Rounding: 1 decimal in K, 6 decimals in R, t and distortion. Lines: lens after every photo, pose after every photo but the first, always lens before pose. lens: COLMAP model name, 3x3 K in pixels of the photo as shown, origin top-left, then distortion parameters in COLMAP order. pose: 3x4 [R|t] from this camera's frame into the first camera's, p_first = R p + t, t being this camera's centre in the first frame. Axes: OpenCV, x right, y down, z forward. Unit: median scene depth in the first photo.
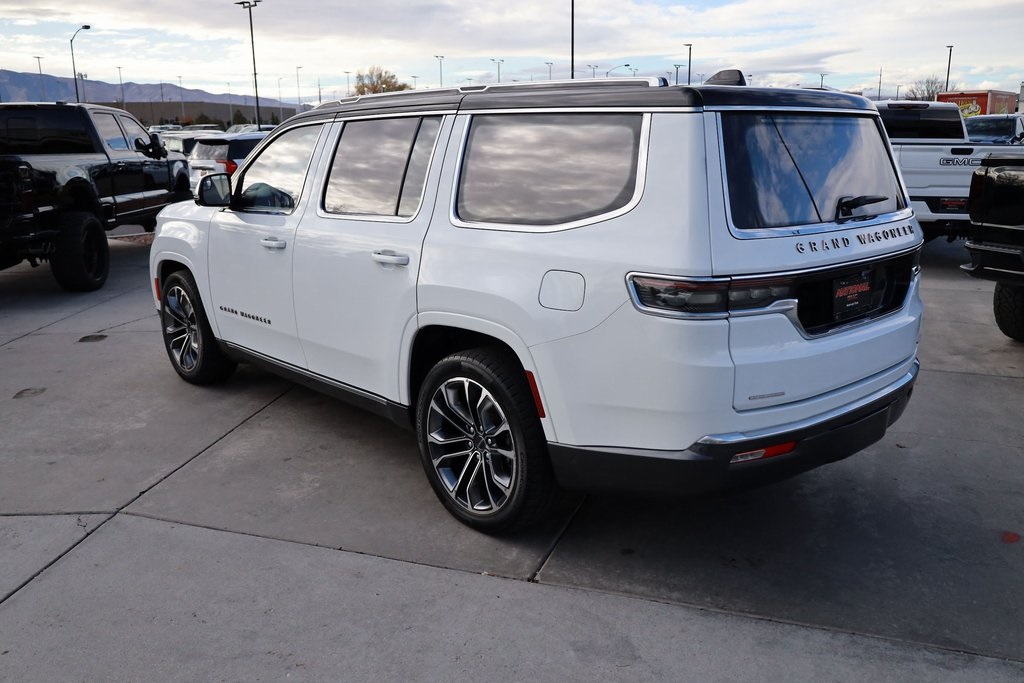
lens RADIAL K [[847.2, 0, 512.0], [0, 847.2, 341.5], [0, 0, 1]] dist [-0.016353, -0.001335]
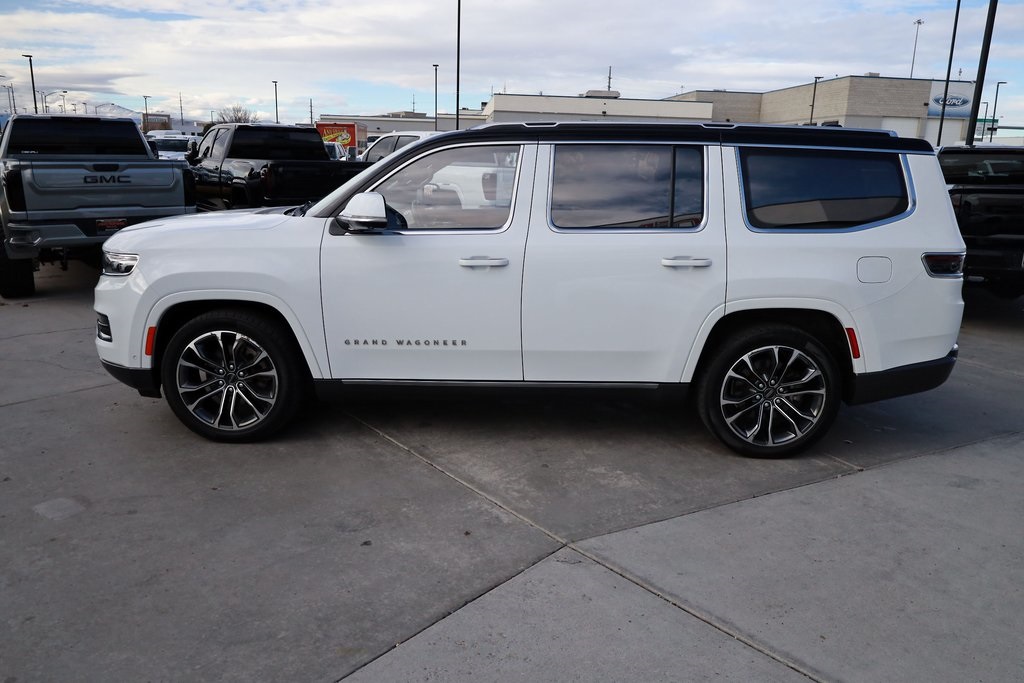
lens RADIAL K [[762.9, 0, 511.9], [0, 762.9, 338.1], [0, 0, 1]] dist [-0.009961, -0.002726]
pose [[0.689418, -0.141640, 0.710381, -1.157454], [0.143432, 0.987972, 0.057788, -0.094909], [-0.710021, 0.062051, 0.701441, 0.438106]]
